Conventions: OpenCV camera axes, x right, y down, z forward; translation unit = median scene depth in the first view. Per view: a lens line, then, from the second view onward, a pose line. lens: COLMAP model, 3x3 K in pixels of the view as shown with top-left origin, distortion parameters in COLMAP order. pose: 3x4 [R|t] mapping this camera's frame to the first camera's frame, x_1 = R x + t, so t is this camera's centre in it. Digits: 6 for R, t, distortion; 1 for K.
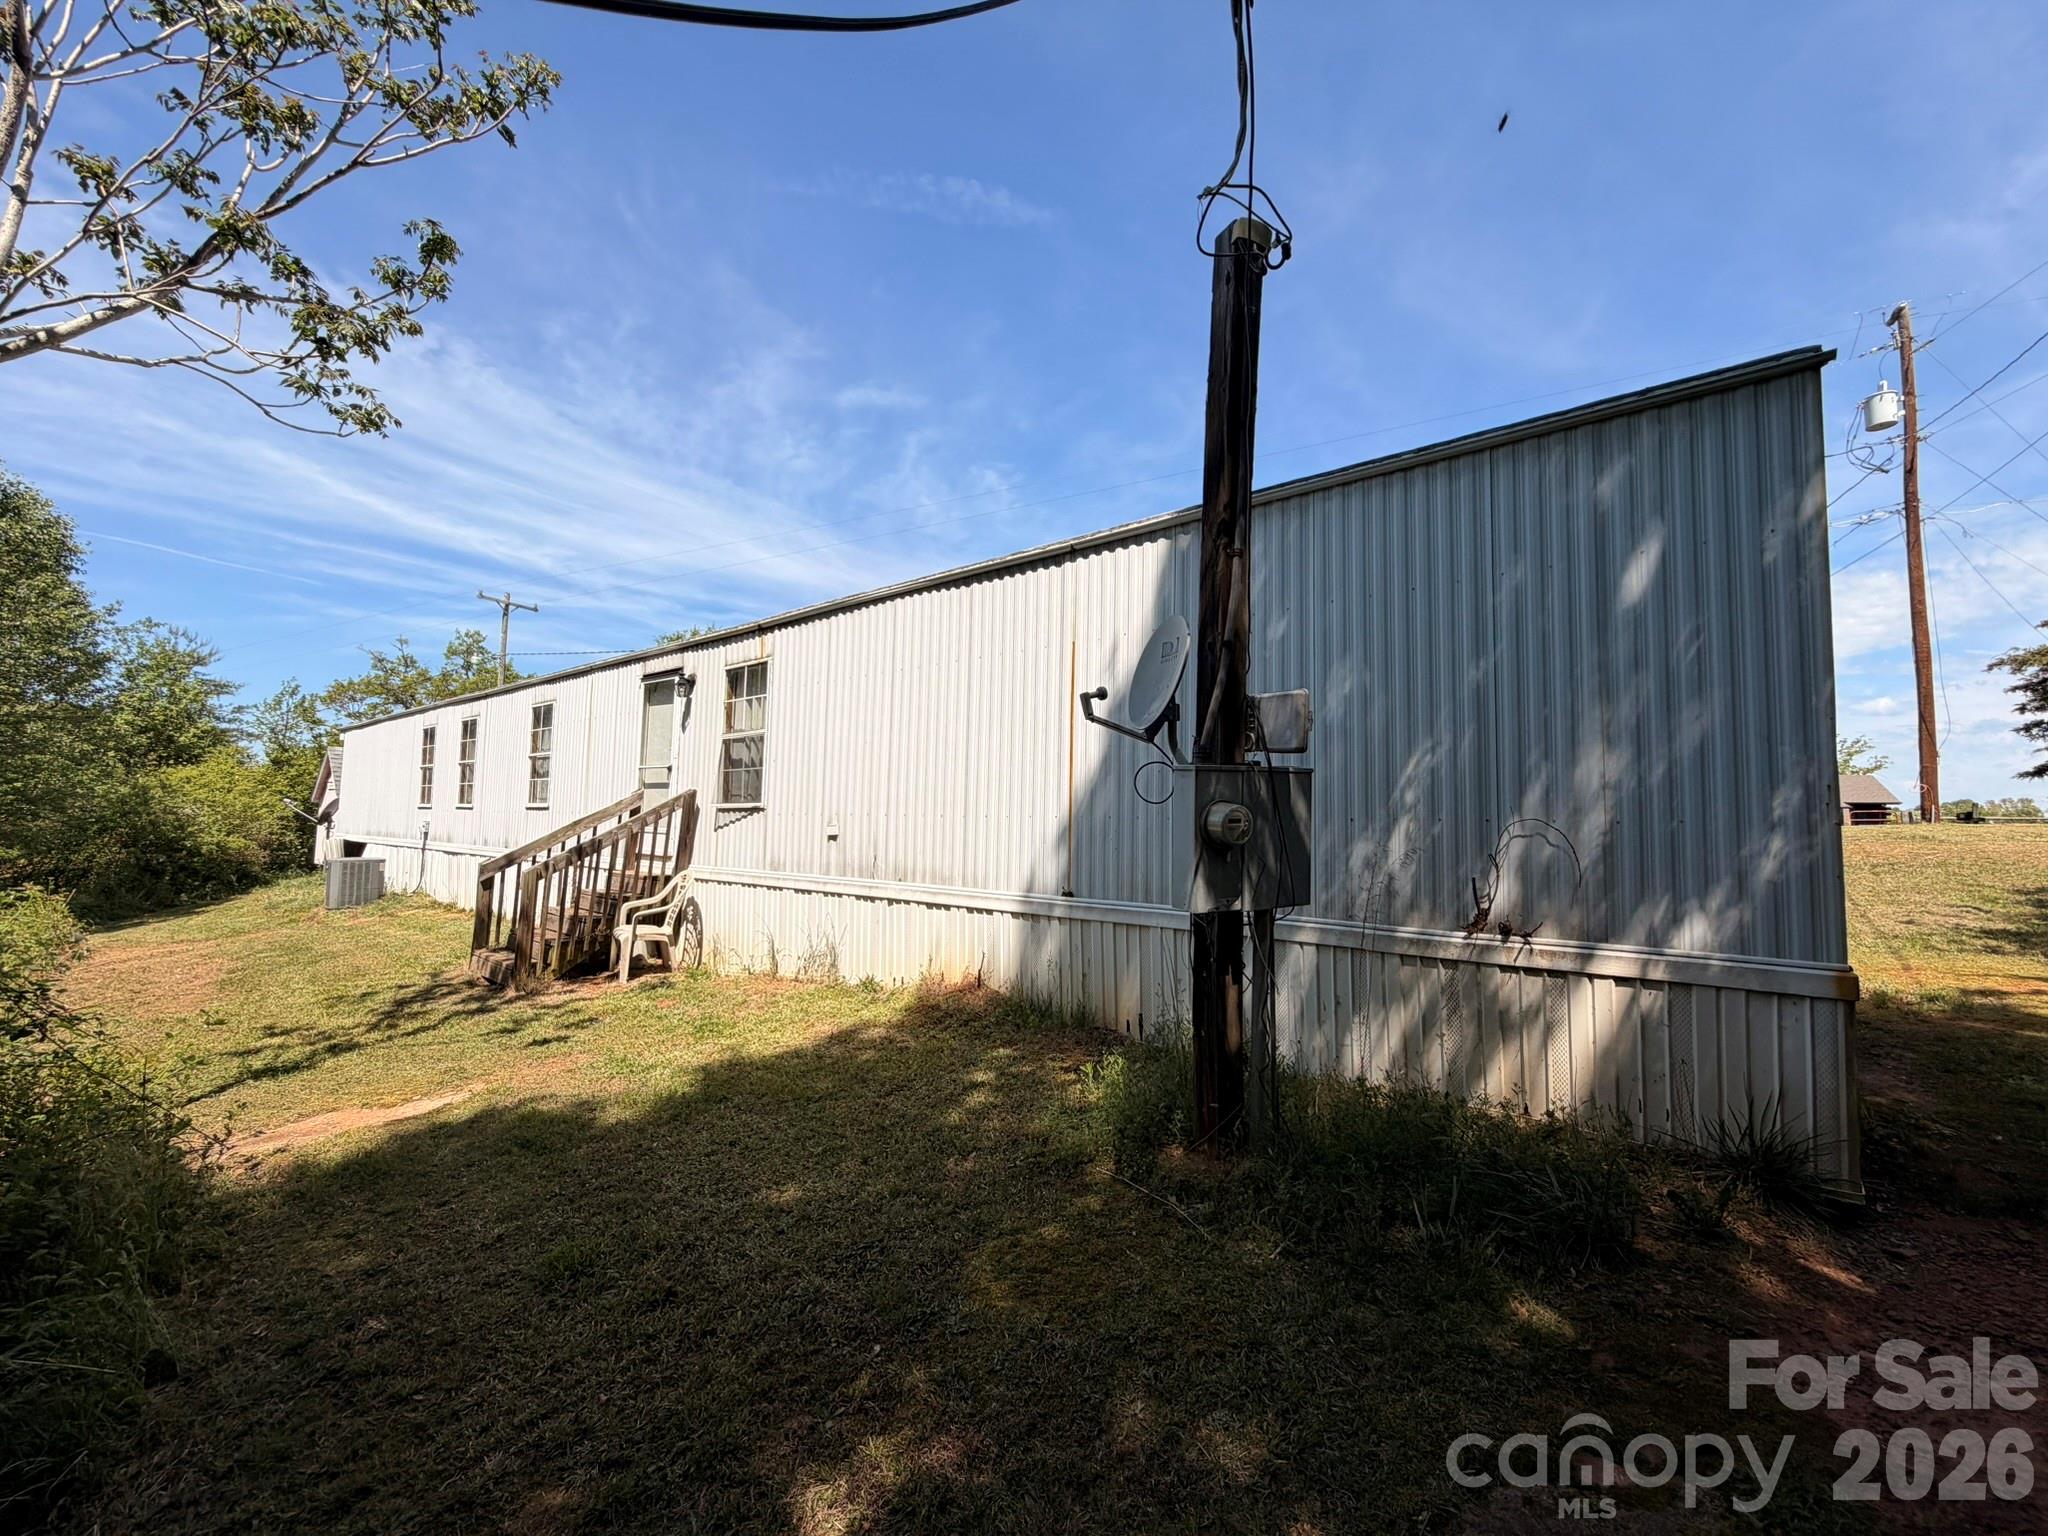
lens RADIAL K [[813.9, 0, 1019.1], [0, 813.9, 764.5], [0, 0, 1]] dist [-0.004990, 0.000719]
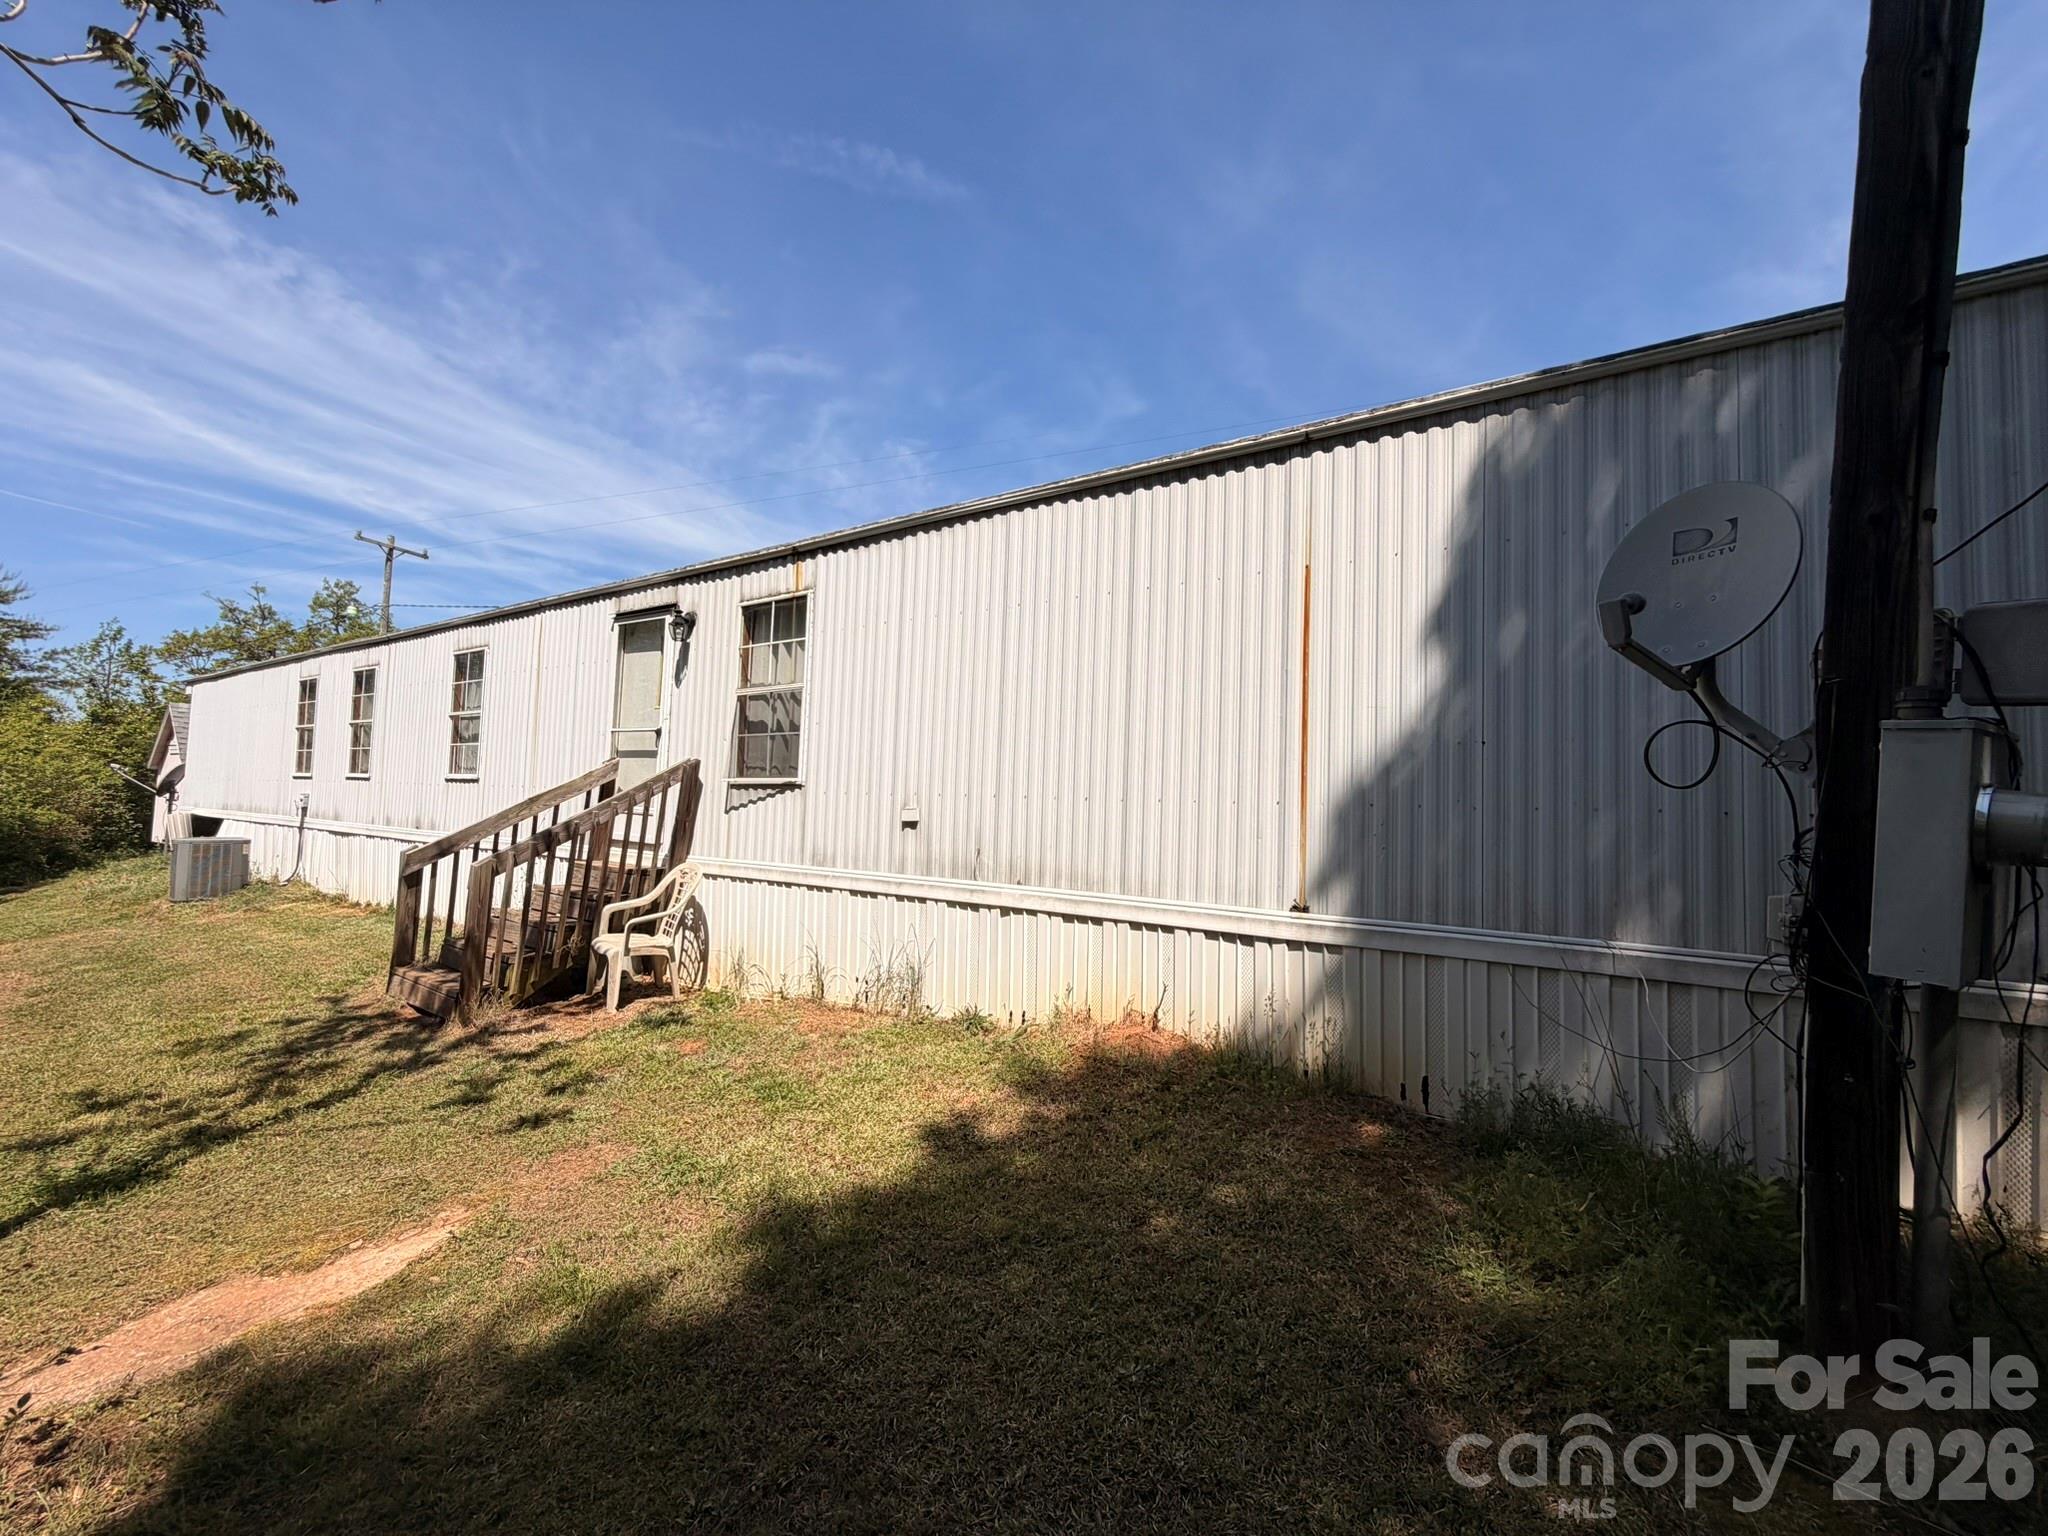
lens RADIAL K [[813.9, 0, 1013.1], [0, 813.9, 764.9], [0, 0, 1]] dist [-0.004990, 0.000719]
pose [[0.994416, 0.019782, 0.103665, -0.189314], [-0.022107, 0.999528, 0.021322, 0.013700], [-0.103194, -0.023495, 0.994384, 0.206518]]
